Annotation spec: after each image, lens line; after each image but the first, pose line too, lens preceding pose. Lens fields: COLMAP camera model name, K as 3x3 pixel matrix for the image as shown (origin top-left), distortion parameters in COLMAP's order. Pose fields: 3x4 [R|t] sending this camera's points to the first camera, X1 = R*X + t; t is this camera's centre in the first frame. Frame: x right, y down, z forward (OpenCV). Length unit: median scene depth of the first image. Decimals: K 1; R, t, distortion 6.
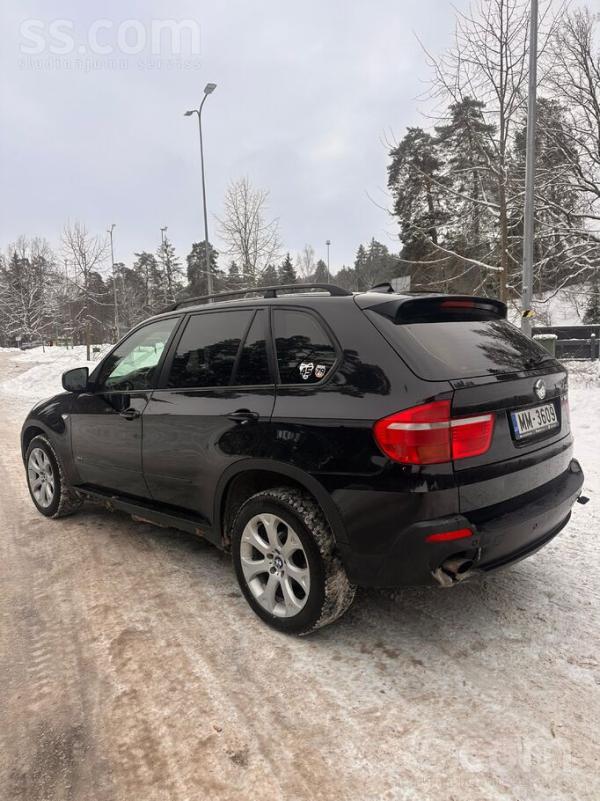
lens RADIAL K [[595.1, 0, 302.9], [0, 595.1, 404.4], [0, 0, 1]] dist [0.032234, -0.036863]
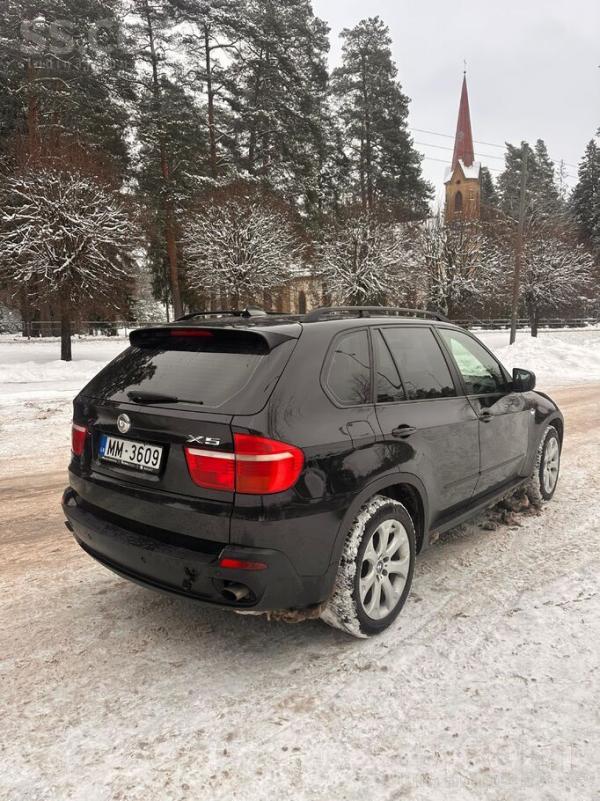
lens RADIAL K [[595.1, 0, 285.1], [0, 595.1, 385.7], [0, 0, 1]] dist [0.032234, -0.036863]
pose [[0.001117, 0.133002, -0.991115, 1.432113], [-0.097473, 0.986411, 0.132261, -0.257064], [0.995238, 0.096459, 0.014066, 1.282863]]
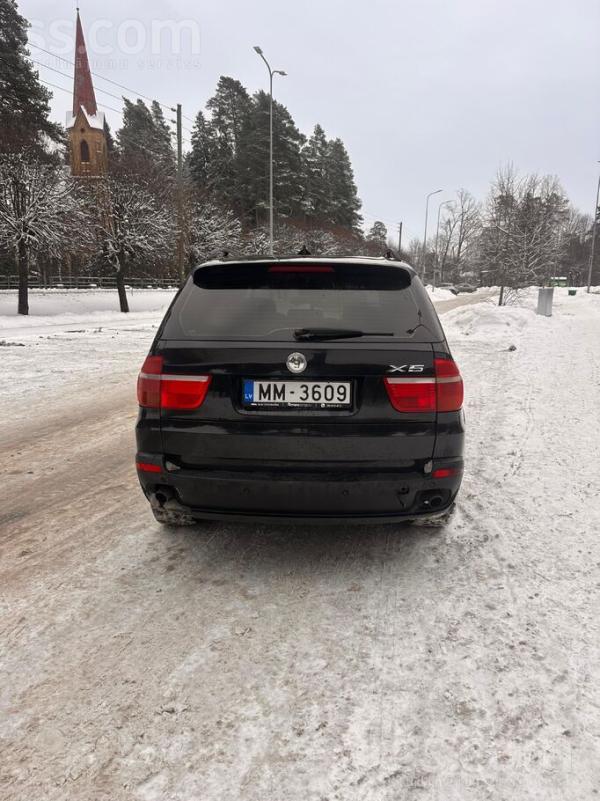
lens RADIAL K [[595.1, 0, 304.6], [0, 595.1, 403.2], [0, 0, 1]] dist [0.032234, -0.036863]
pose [[0.638664, 0.182733, -0.747474, 1.157715], [-0.107048, 0.983047, 0.148858, -0.107746], [0.762004, -0.015055, 0.647398, 0.397024]]
